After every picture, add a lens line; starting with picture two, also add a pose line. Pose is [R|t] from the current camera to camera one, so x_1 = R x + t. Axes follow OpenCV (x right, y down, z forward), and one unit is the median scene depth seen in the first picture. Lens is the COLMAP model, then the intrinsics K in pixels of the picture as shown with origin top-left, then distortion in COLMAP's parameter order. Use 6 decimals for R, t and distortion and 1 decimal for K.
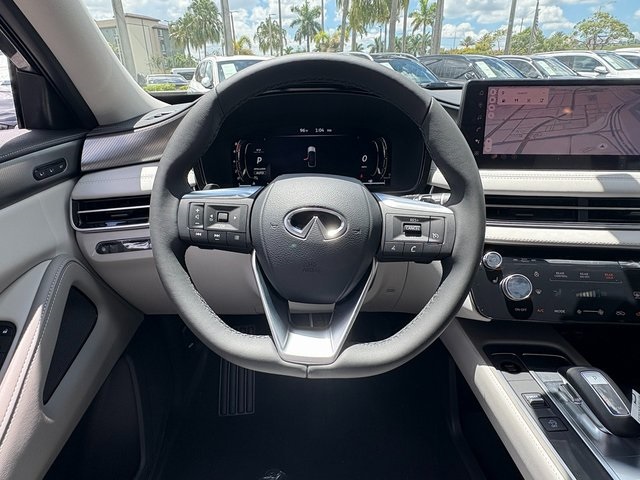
lens RADIAL K [[385.0, 0, 314.2], [0, 385.0, 236.5], [0, 0, 1]] dist [-0.000903, 0.002418]
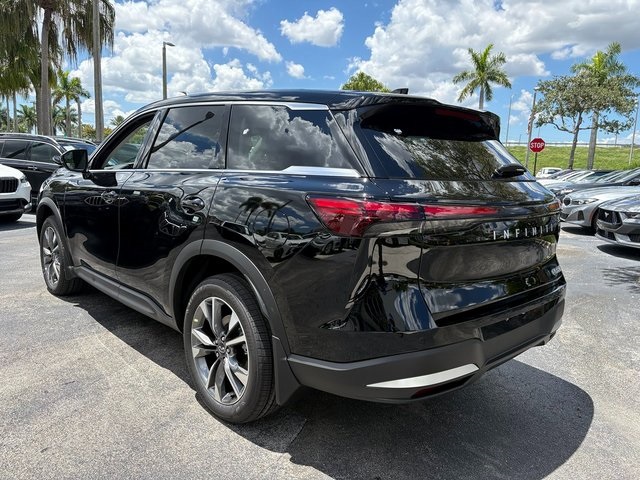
lens RADIAL K [[494.7, 0, 320.0], [0, 494.7, 240.0], [0, 0, 1]] dist [0.003505, 0.001711]
pose [[0.742033, -0.053894, 0.668194, -0.265265], [0.204400, 0.967488, -0.148954, 0.189085], [-0.638442, 0.247107, 0.728924, -0.476412]]
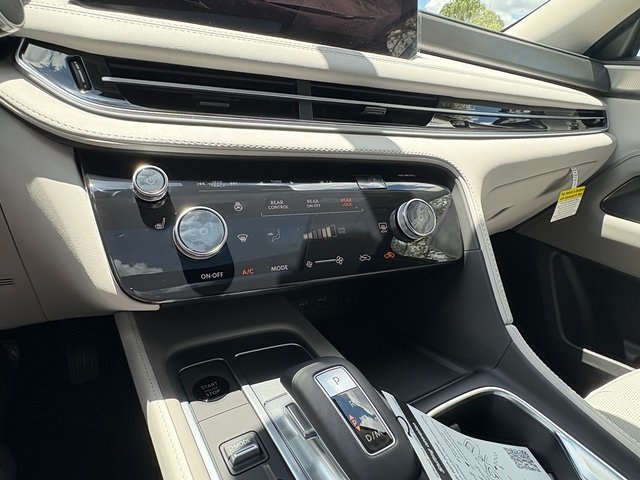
lens RADIAL K [[385.0, 0, 314.2], [0, 385.0, 236.5], [0, 0, 1]] dist [-0.000903, 0.002418]
pose [[0.853110, -0.092989, 0.513377, 0.029795], [0.083818, 0.995635, 0.041055, 0.009716], [-0.514953, 0.008006, 0.857181, 0.037116]]
